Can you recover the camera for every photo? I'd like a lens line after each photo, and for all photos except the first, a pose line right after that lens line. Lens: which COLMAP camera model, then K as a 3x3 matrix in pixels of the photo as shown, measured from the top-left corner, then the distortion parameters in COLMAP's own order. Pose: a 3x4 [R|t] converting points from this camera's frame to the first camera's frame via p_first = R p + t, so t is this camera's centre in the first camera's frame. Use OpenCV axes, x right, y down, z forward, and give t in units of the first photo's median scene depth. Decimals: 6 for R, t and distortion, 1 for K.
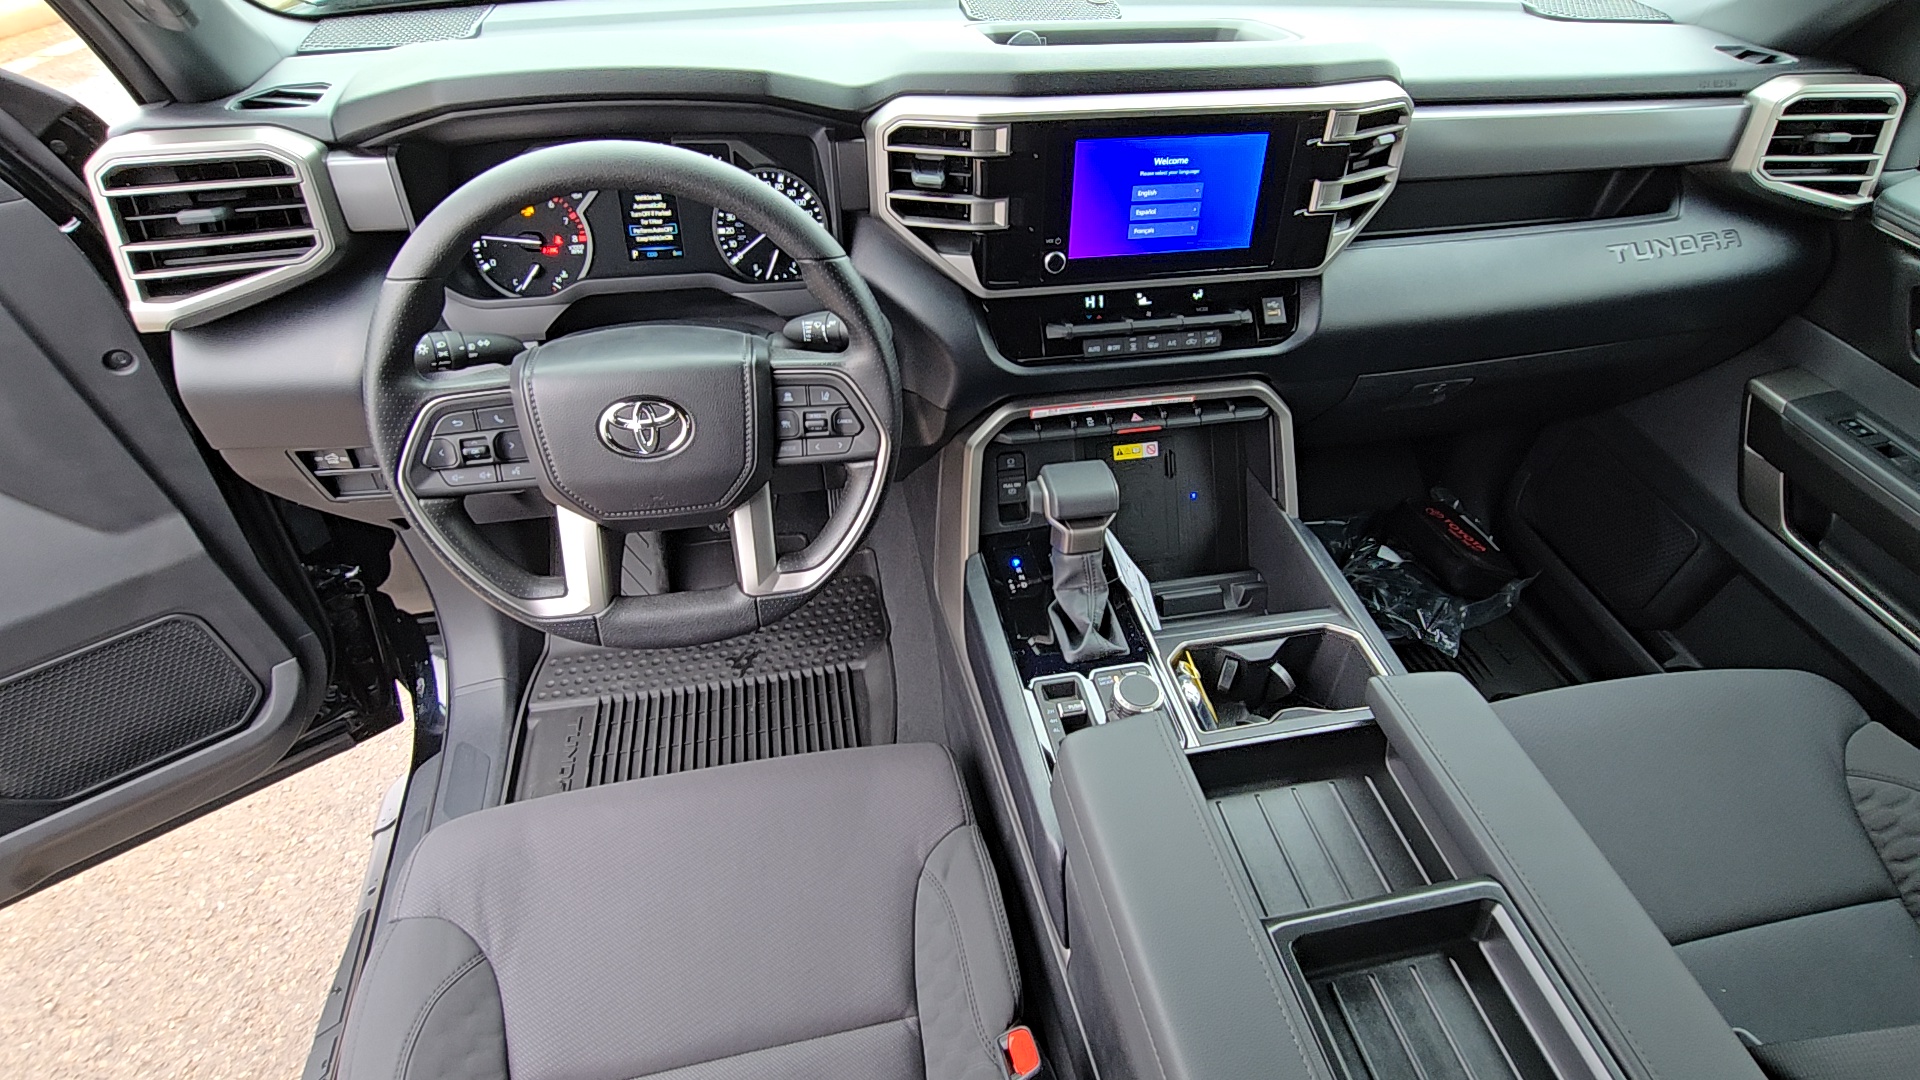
lens RADIAL K [[964.8, 0, 978.0], [0, 964.8, 536.3], [0, 0, 1]] dist [0.001391, 0.000450]
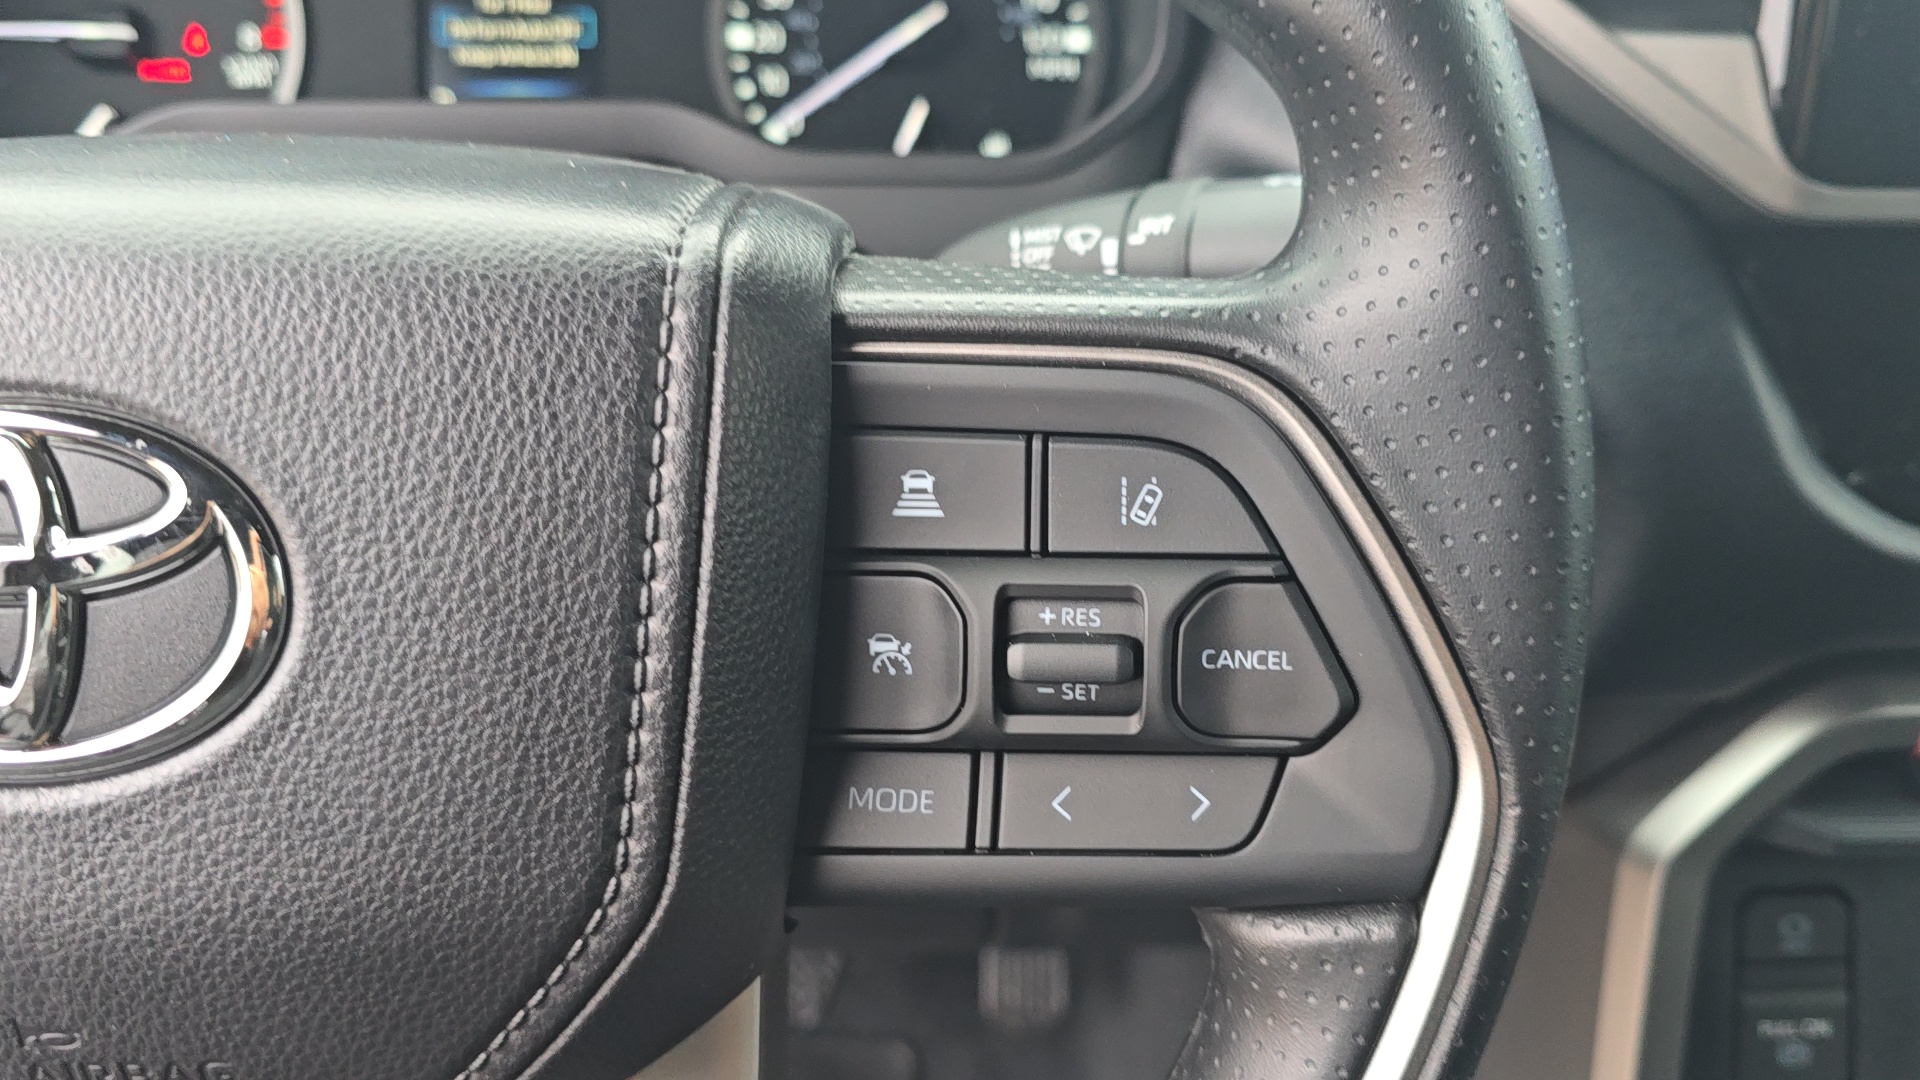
lens RADIAL K [[1646.5, 0, 1010.7], [0, 1646.5, 543.4], [0, 0, 1]] dist [-0.005443, -0.005755]
pose [[0.990037, 0.049026, -0.131998, -0.115365], [-0.081537, 0.963877, -0.253559, -0.052211], [0.114799, 0.261795, 0.958272, 0.588467]]
